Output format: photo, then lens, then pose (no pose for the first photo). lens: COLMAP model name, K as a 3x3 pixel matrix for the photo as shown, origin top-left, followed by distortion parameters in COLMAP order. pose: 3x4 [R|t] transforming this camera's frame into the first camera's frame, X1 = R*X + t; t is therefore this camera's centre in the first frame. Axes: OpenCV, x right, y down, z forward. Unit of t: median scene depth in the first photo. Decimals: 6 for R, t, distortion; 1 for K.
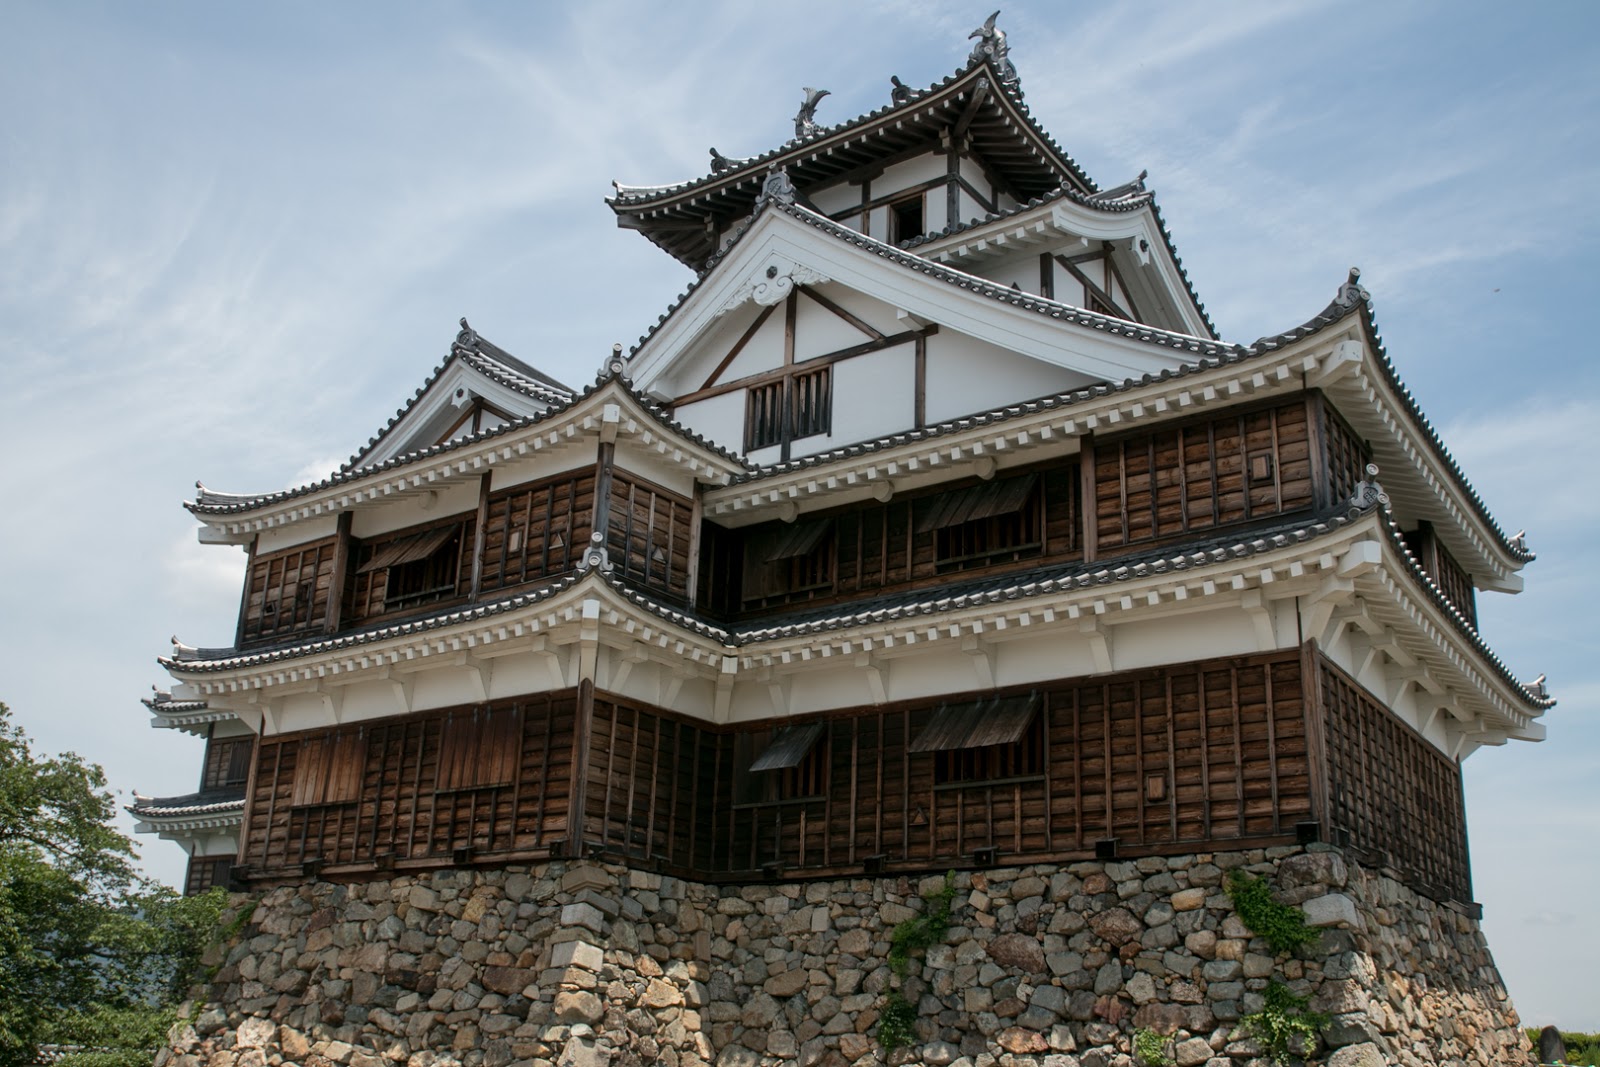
lens RADIAL K [[1576.2, 0, 800.0], [0, 1576.2, 533.5], [0, 0, 1]] dist [-0.093090, 0.165151]
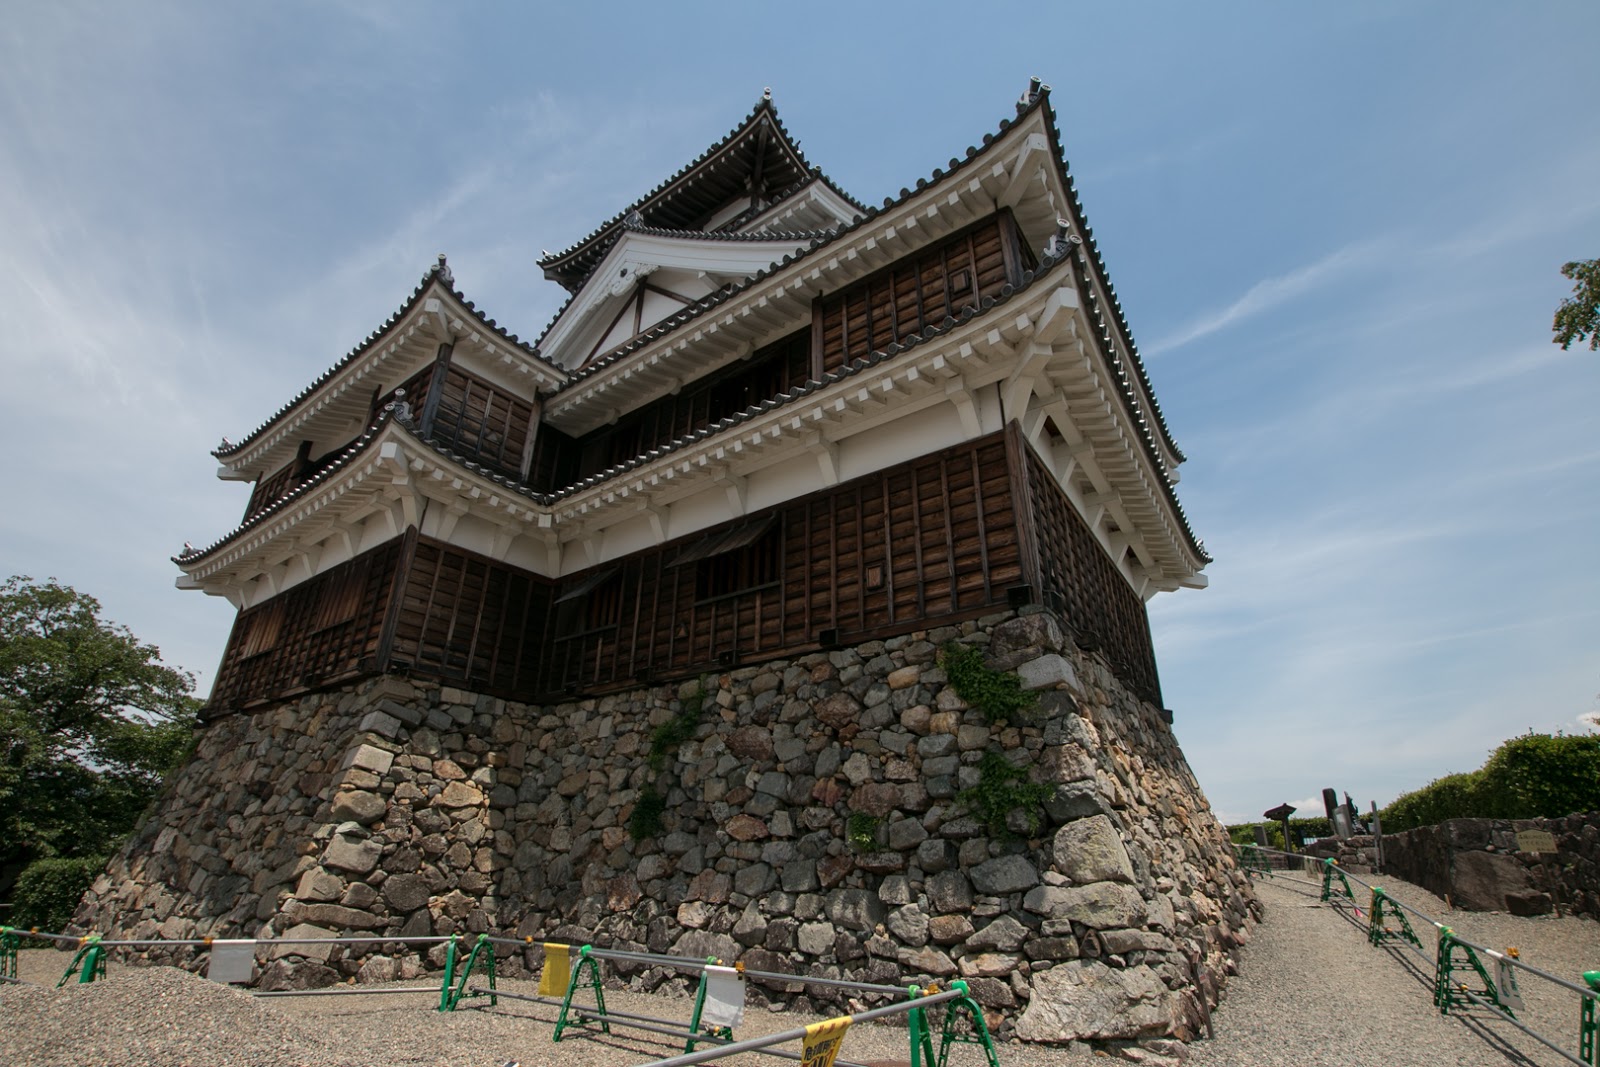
lens RADIAL K [[737.0, 0, 793.4], [0, 737.0, 538.2], [0, 0, 1]] dist [-0.027457, 0.000791]
pose [[0.999711, -0.023790, 0.003535, 0.166102], [0.024007, 0.995939, -0.086768, 0.171935], [-0.001457, 0.086827, 0.996222, 0.489226]]
